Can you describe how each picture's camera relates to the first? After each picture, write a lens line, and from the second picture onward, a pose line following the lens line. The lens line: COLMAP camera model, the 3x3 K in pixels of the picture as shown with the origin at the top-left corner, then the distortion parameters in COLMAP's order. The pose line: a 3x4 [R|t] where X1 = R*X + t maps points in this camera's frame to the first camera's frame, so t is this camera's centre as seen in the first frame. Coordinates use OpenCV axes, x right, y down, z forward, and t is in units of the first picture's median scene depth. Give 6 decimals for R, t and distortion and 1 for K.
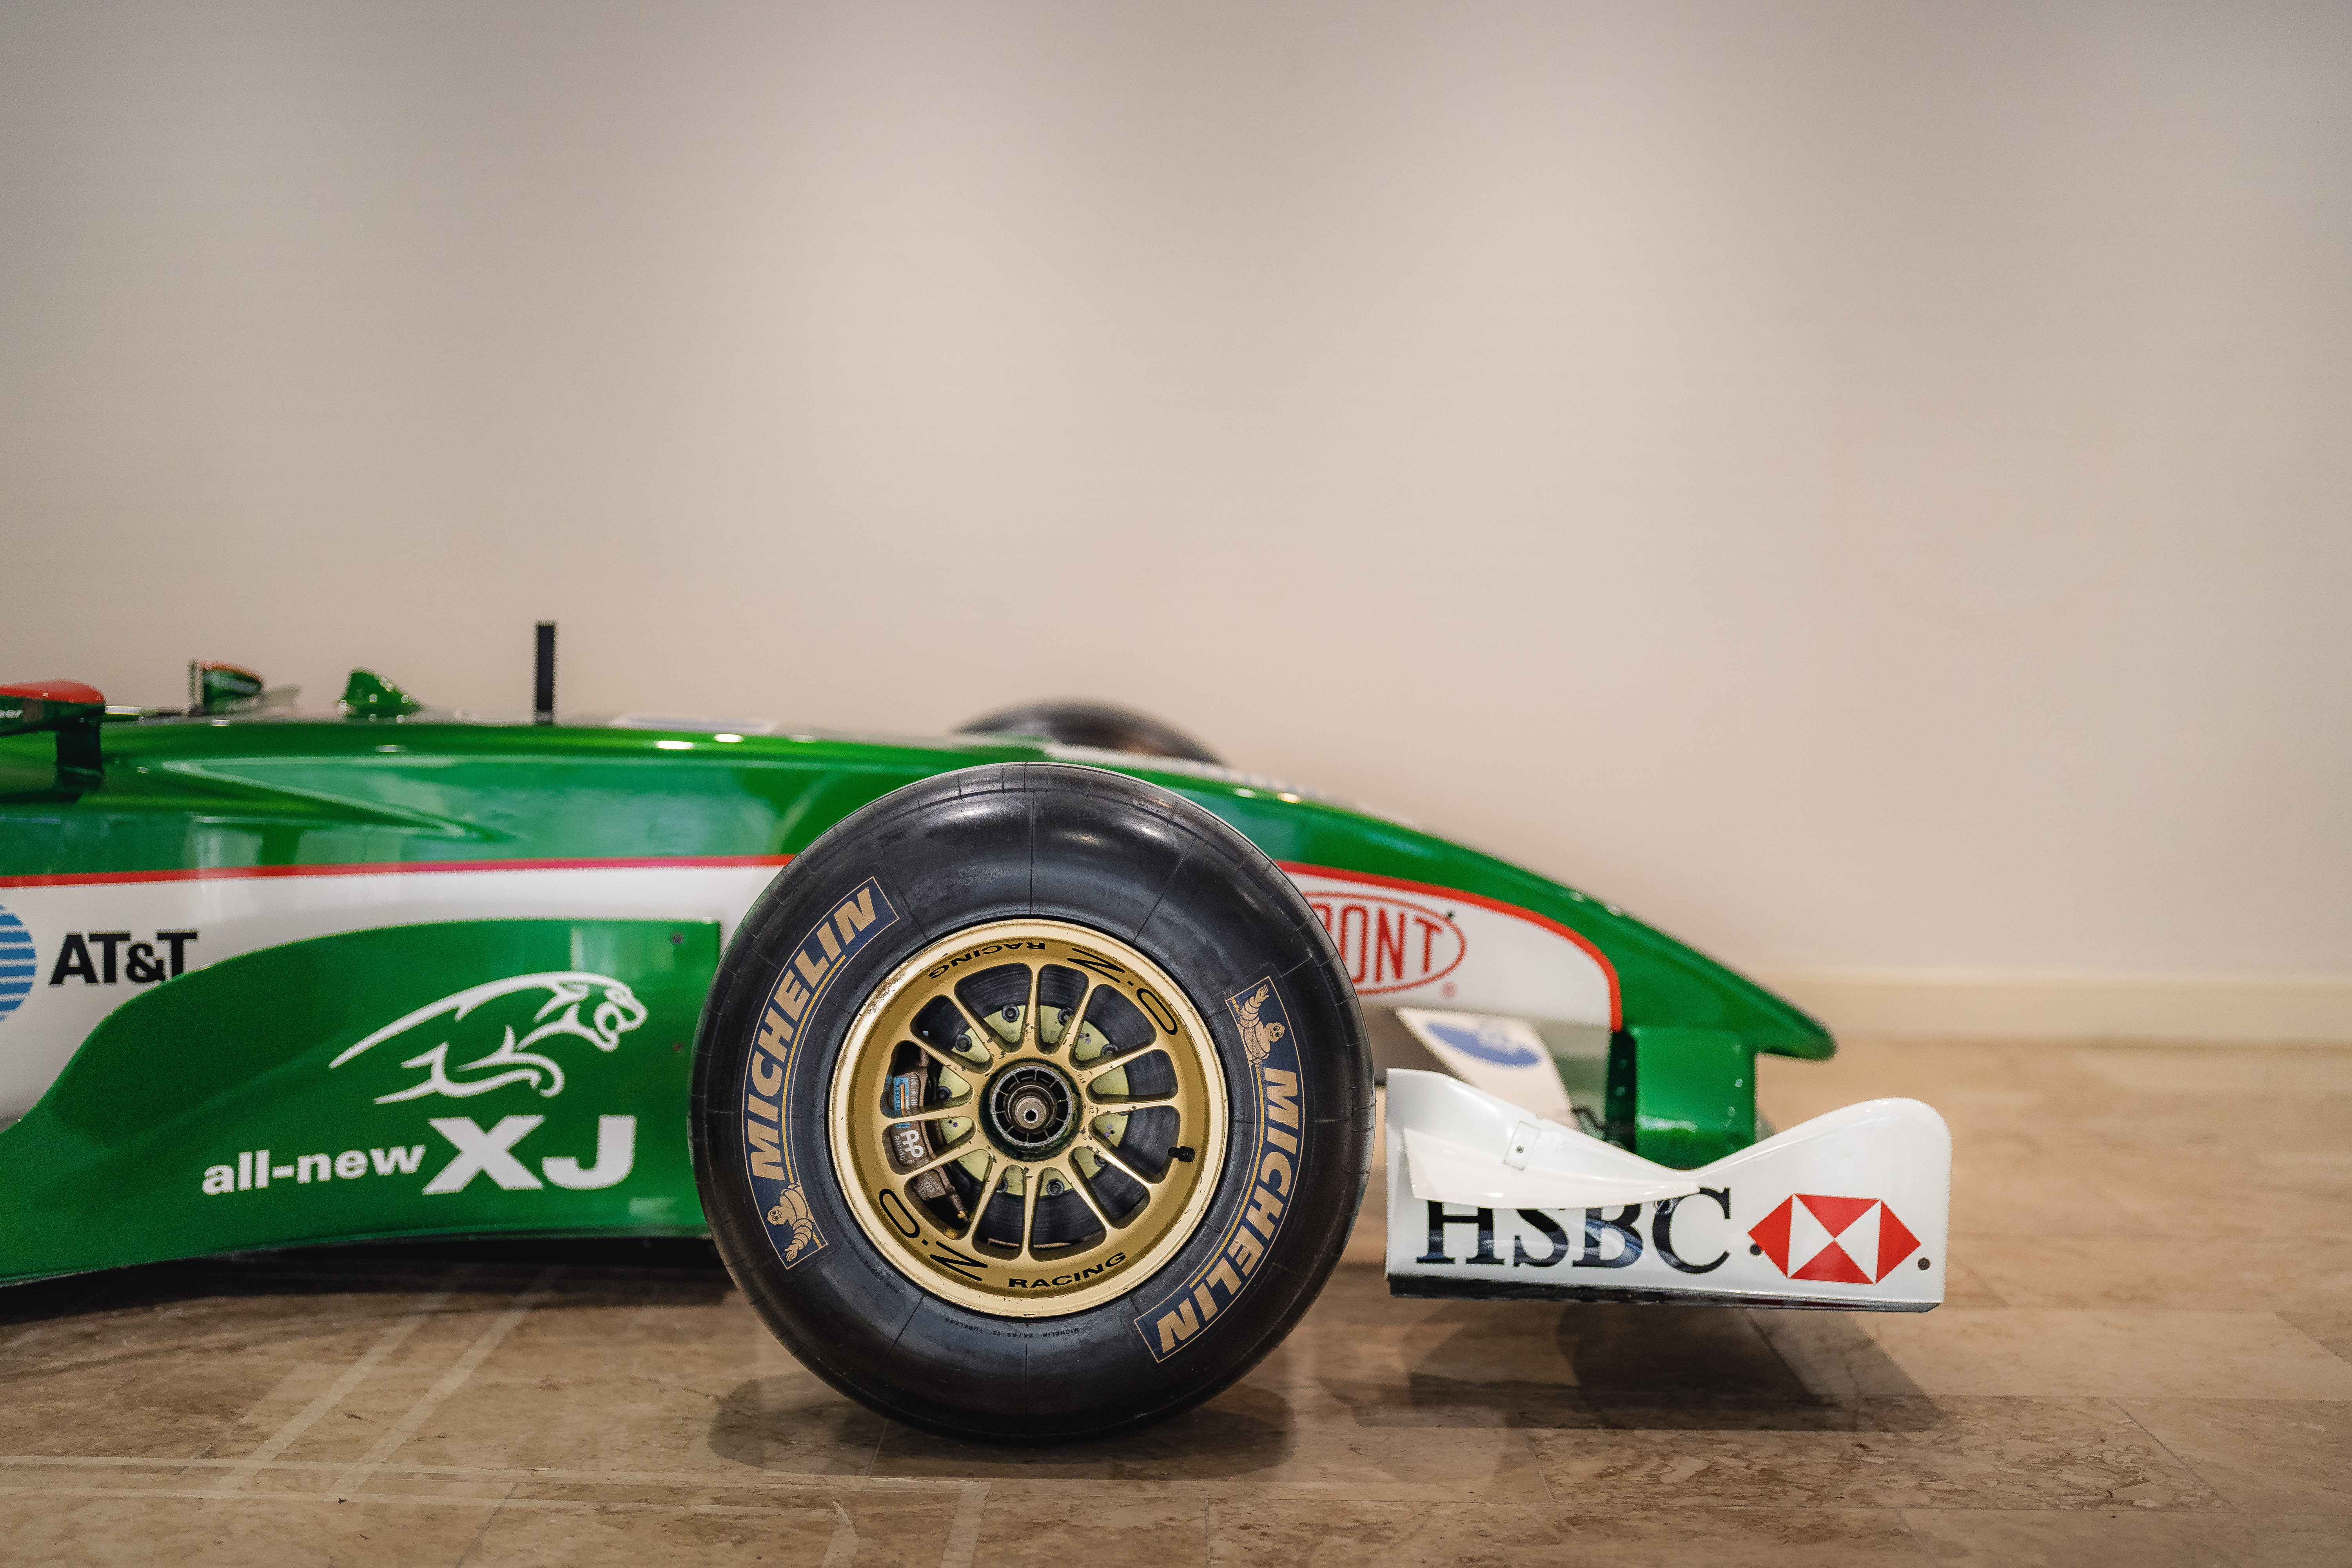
lens RADIAL K [[3383.7, 0, 1159.7], [0, 3383.7, 775.2], [0, 0, 1]] dist [-0.176903, 0.602955]
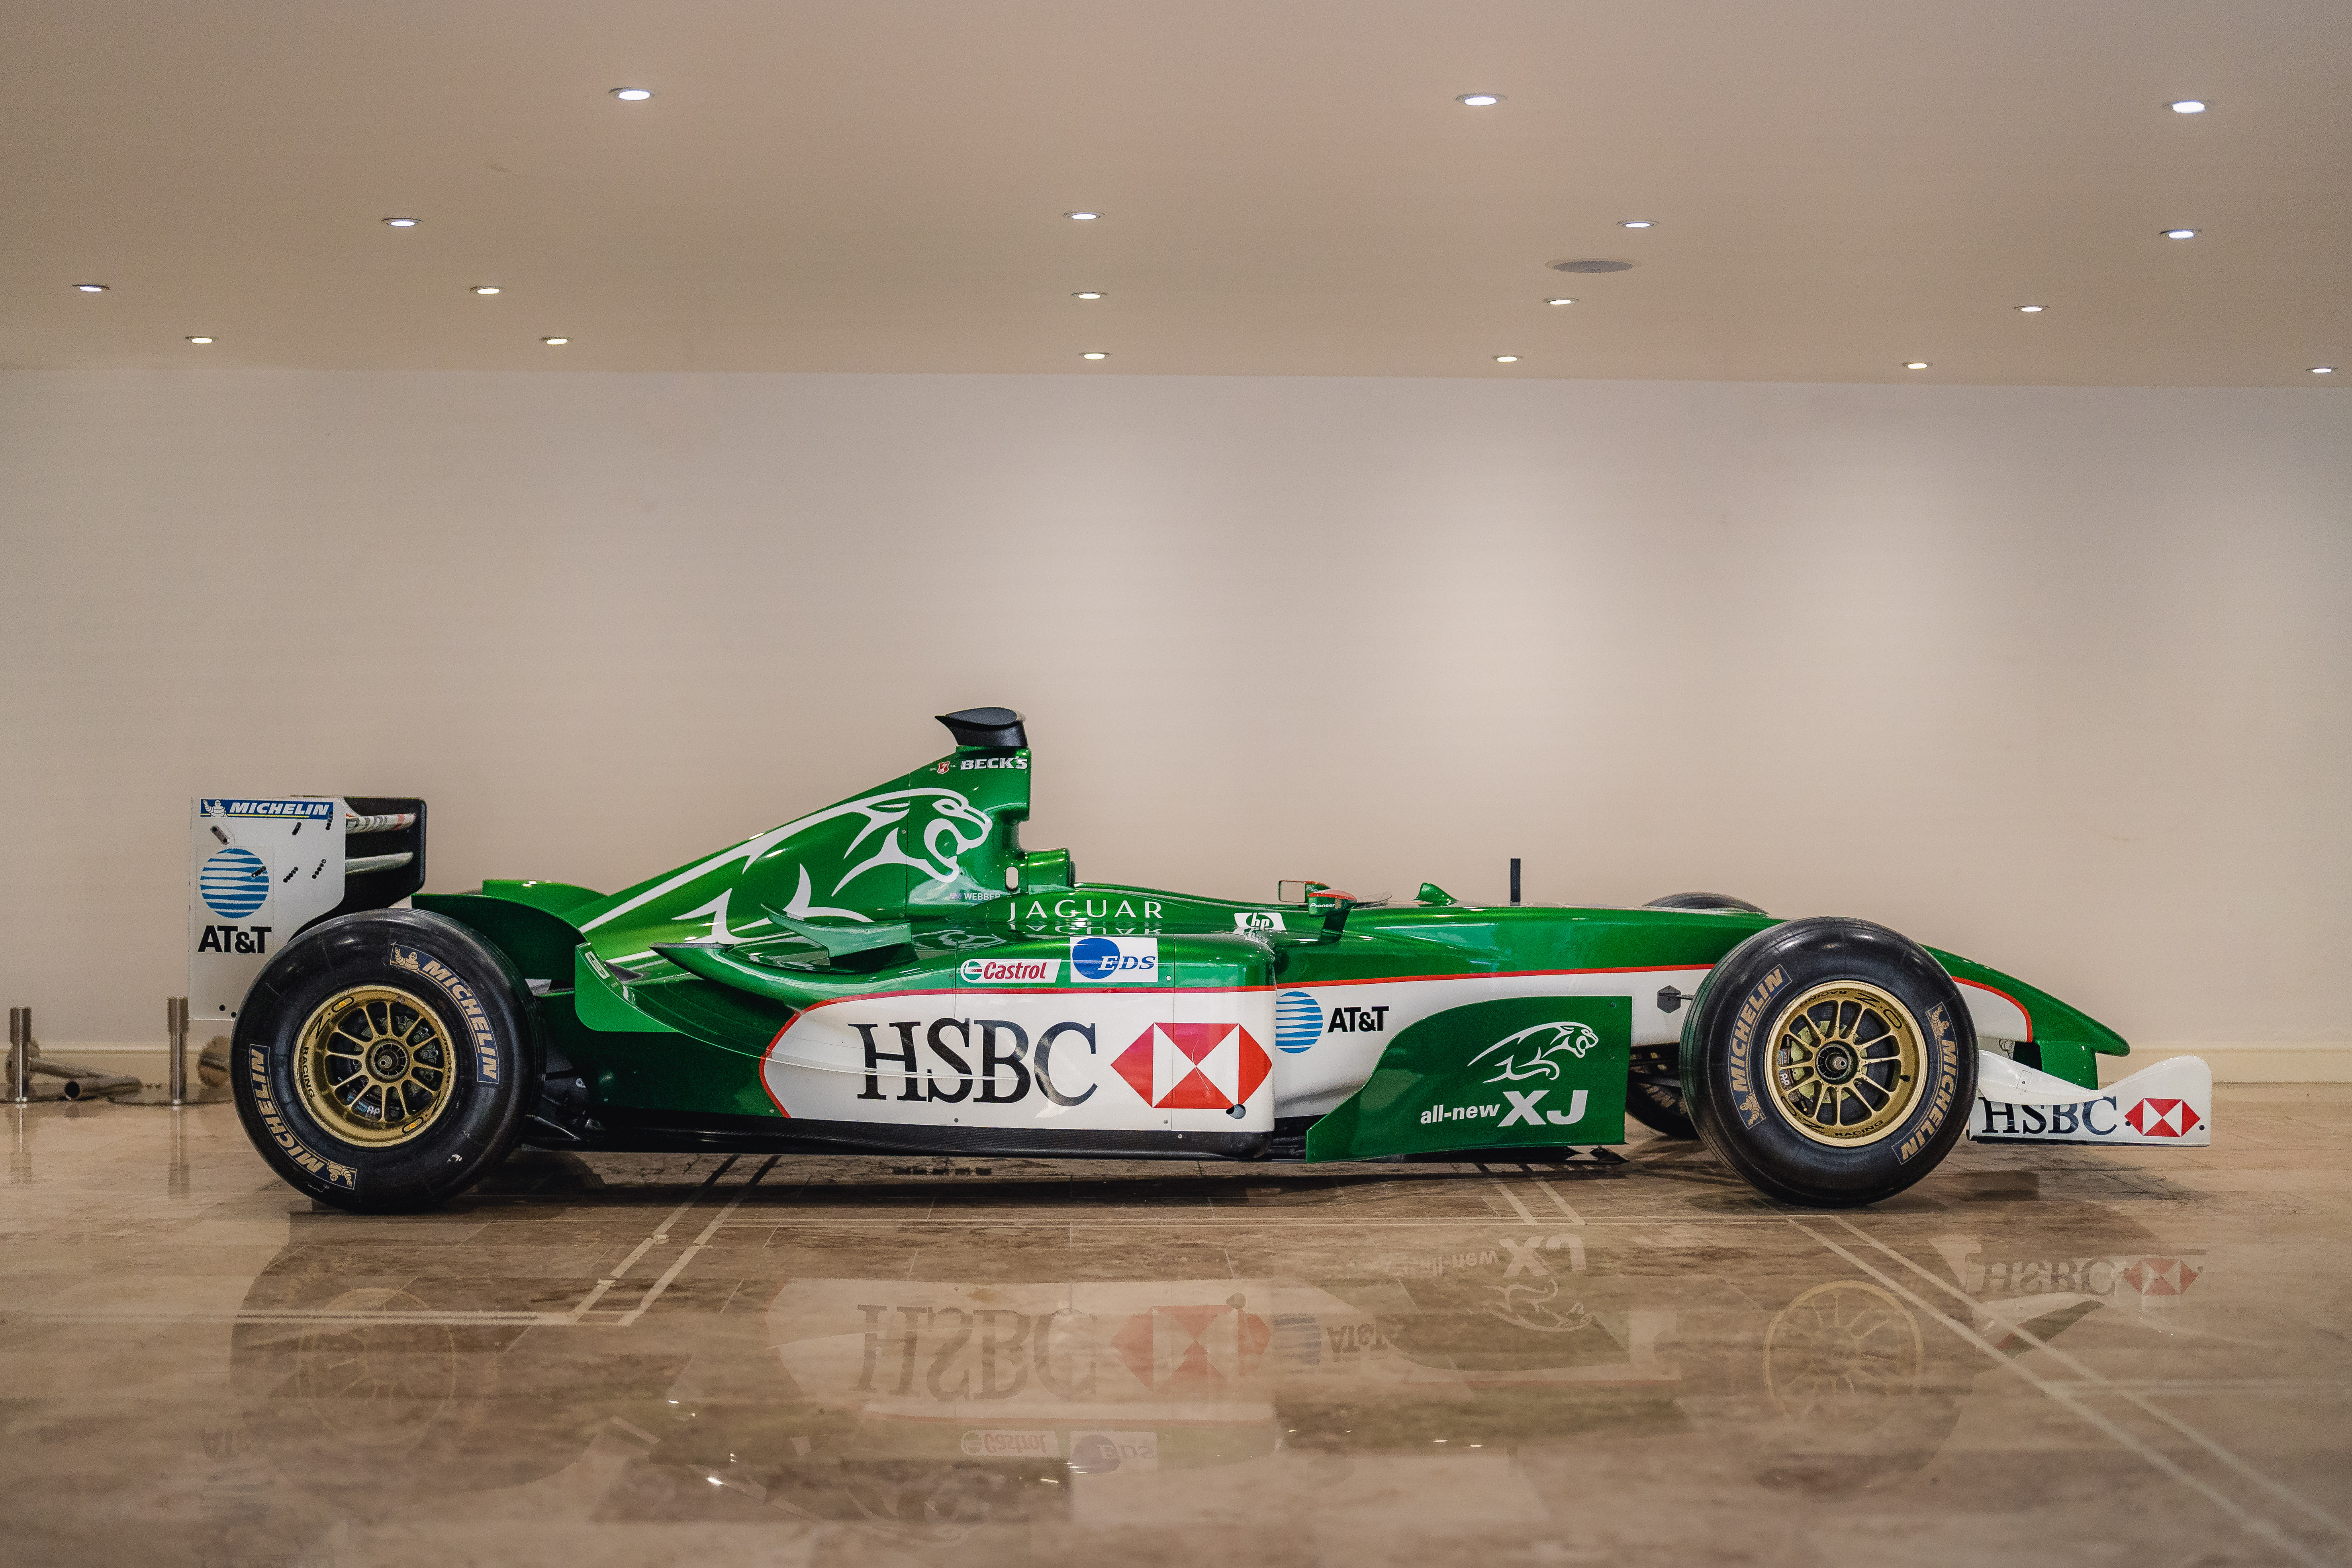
lens RADIAL K [[3462.5, 0, 1143.1], [0, 3462.5, 782.3], [0, 0, 1]] dist [-0.209672, 0.946257]
pose [[0.999115, -0.014713, 0.039408, -0.588462], [0.017030, 0.998106, -0.059118, 0.035319], [-0.038464, 0.059737, 0.997473, -1.335608]]
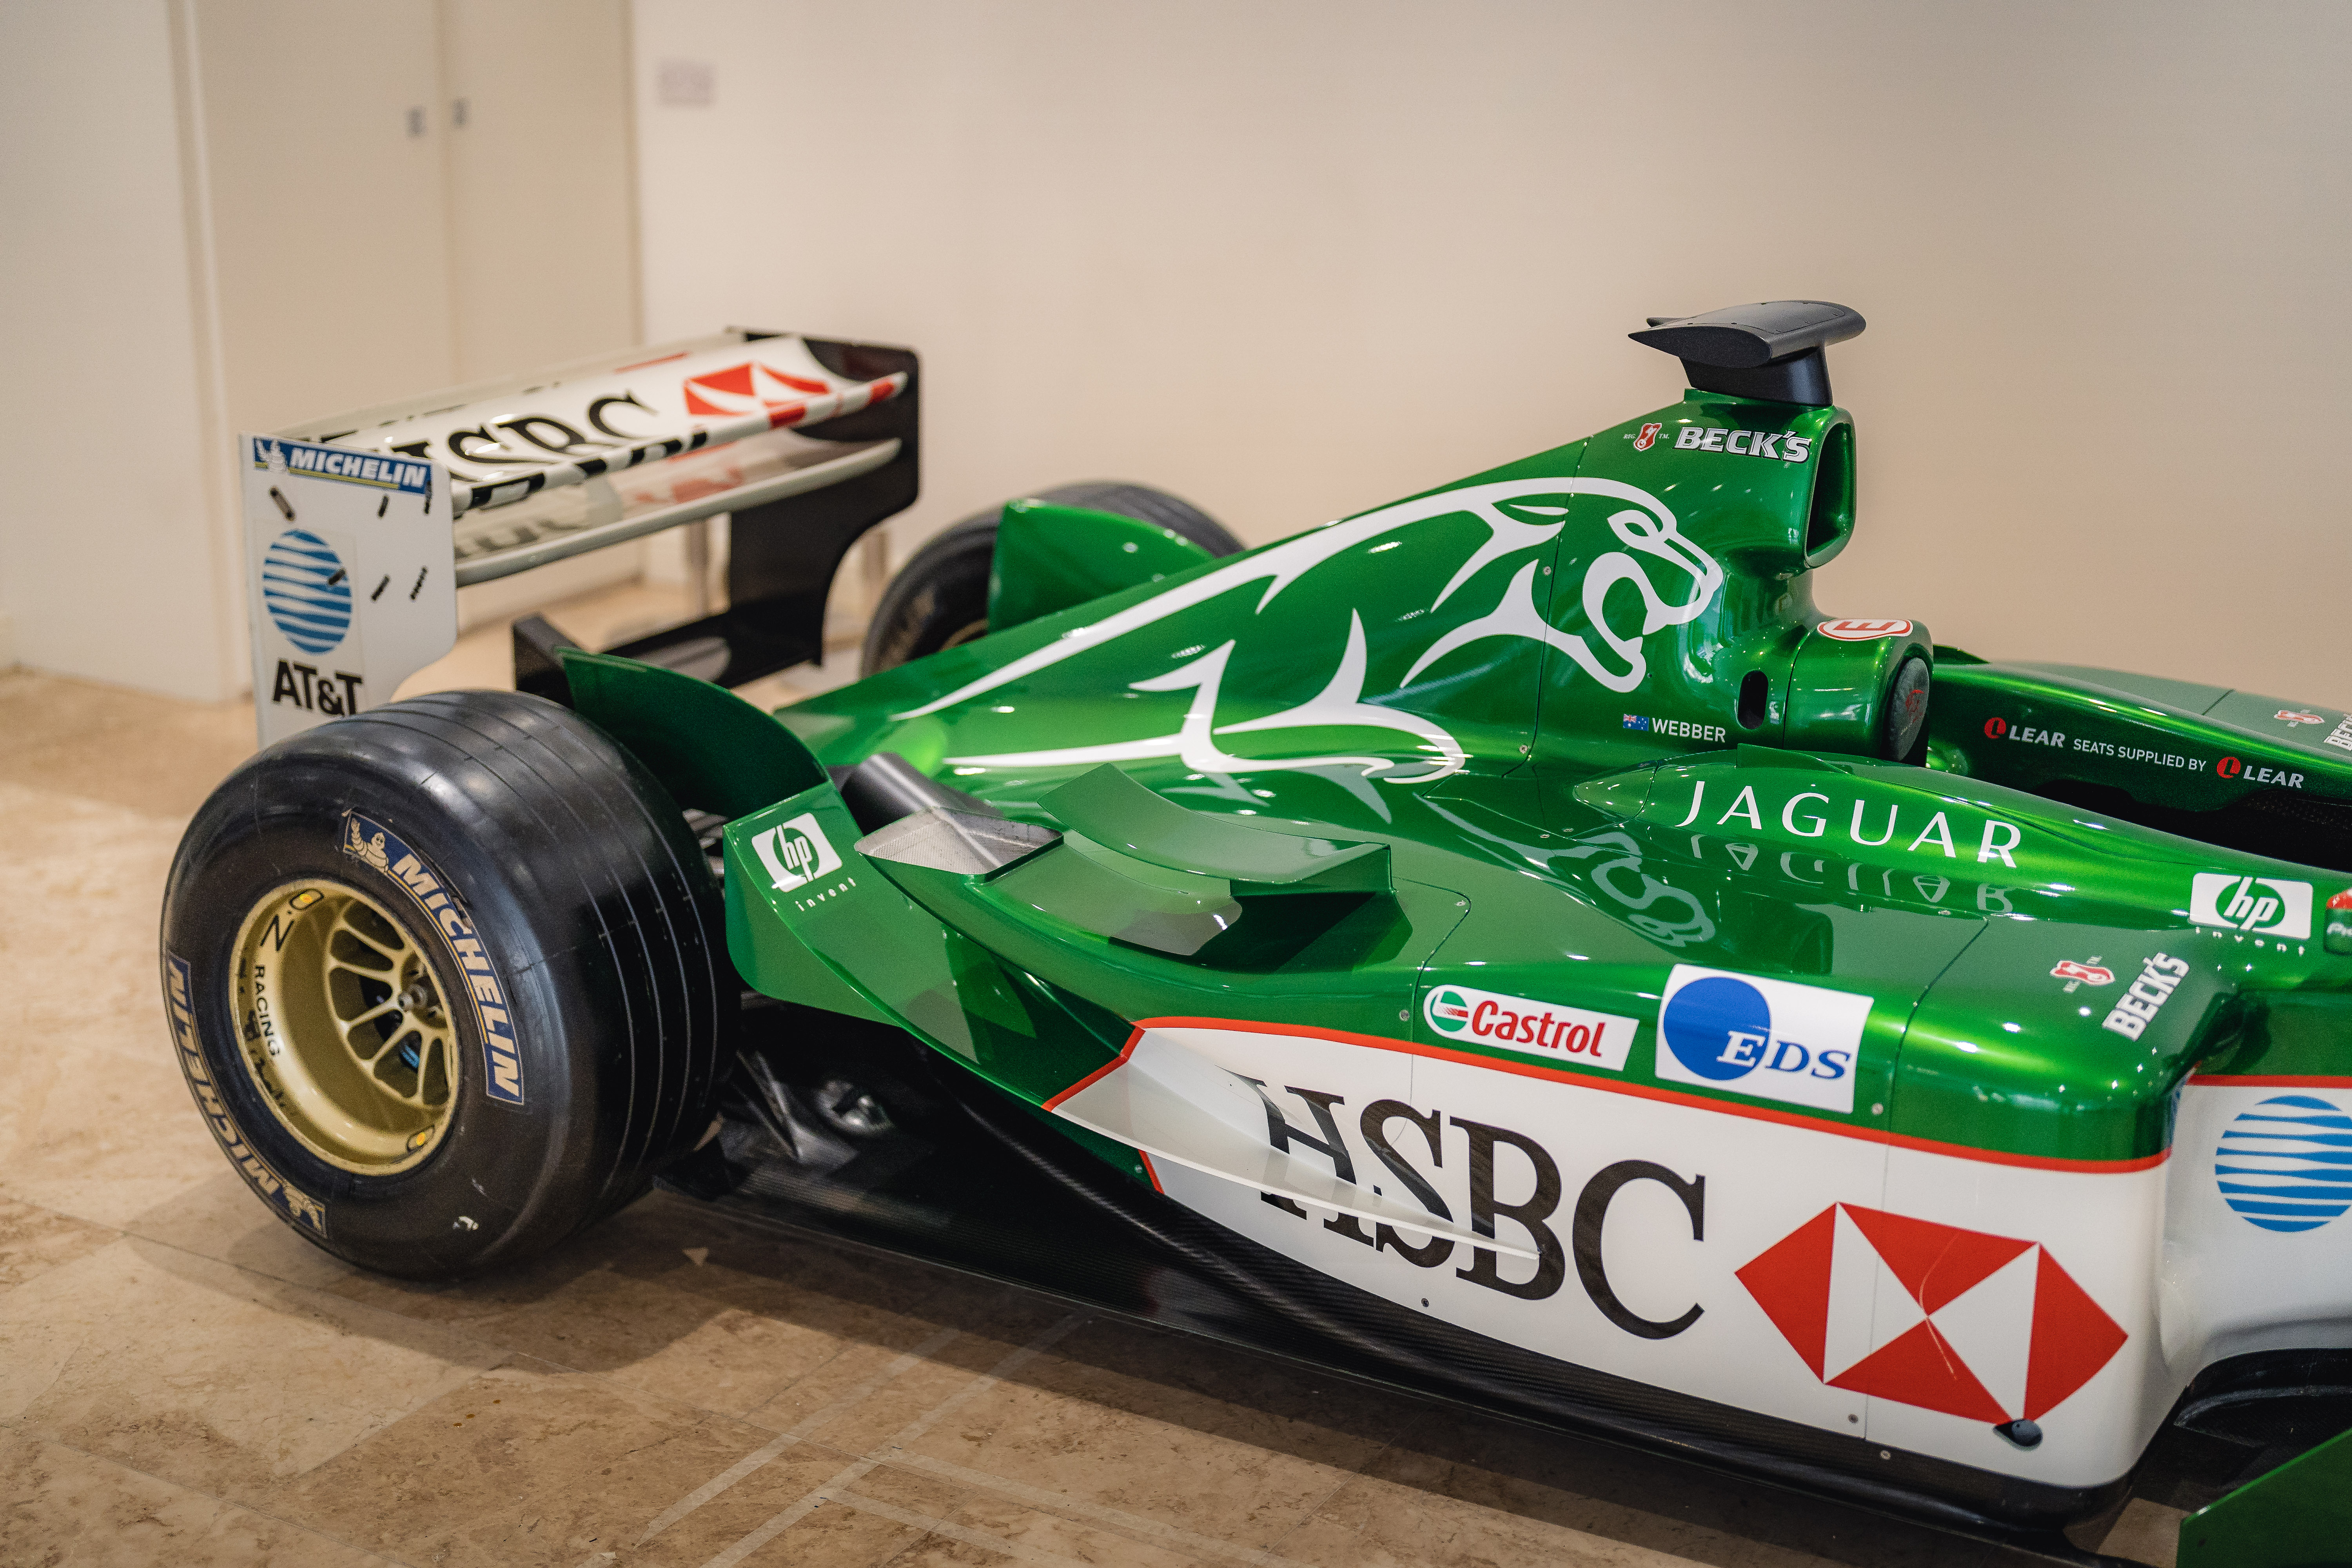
lens RADIAL K [[3334.3, 0, 1147.9], [0, 3334.3, 789.4], [0, 0, 1]] dist [-0.159318, 0.510547]
pose [[0.867992, 0.122316, -0.481278, -0.227927], [-0.012135, 0.974124, 0.225687, -0.260586], [0.496430, -0.190054, 0.847016, 0.122935]]
